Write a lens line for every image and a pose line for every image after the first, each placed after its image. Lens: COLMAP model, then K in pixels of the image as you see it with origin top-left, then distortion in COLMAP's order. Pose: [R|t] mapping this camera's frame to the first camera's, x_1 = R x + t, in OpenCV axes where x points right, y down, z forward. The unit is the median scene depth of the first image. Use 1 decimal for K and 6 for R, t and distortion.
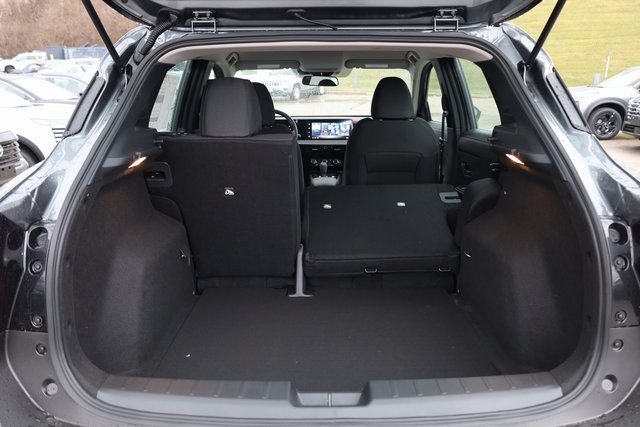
lens RADIAL K [[530.0, 0, 322.2], [0, 530.0, 213.1], [0, 0, 1]] dist [-0.009496, 0.004858]
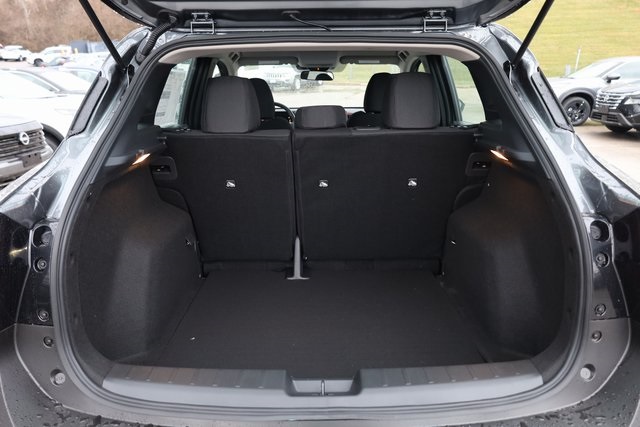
lens RADIAL K [[467.4, 0, 321.6], [0, 467.4, 212.9], [0, 0, 1]] dist [-0.000538, 0.002440]
pose [[0.999998, -0.001946, 0.001014, 0.008649], [0.001895, 0.998825, 0.048425, -0.032510], [-0.001107, -0.048423, 0.998826, 0.064114]]
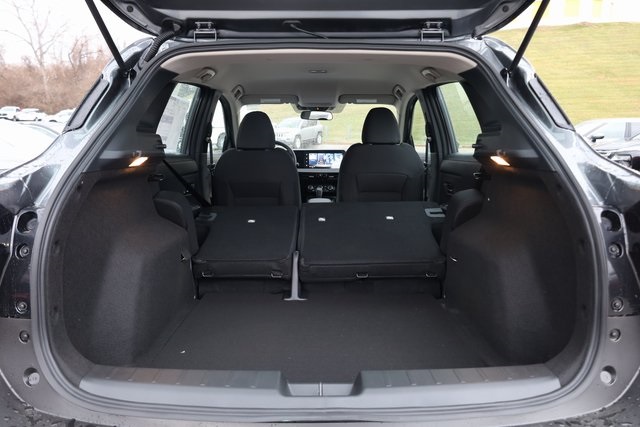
lens RADIAL K [[453.6, 0, 321.2], [0, 453.6, 215.3], [0, 0, 1]] dist [0.012303, -0.009046]
pose [[0.999982, 0.004915, 0.003536, 0.008107], [-0.004637, 0.997185, -0.074832, 0.073654], [-0.003894, 0.074815, 0.997190, 0.112013]]
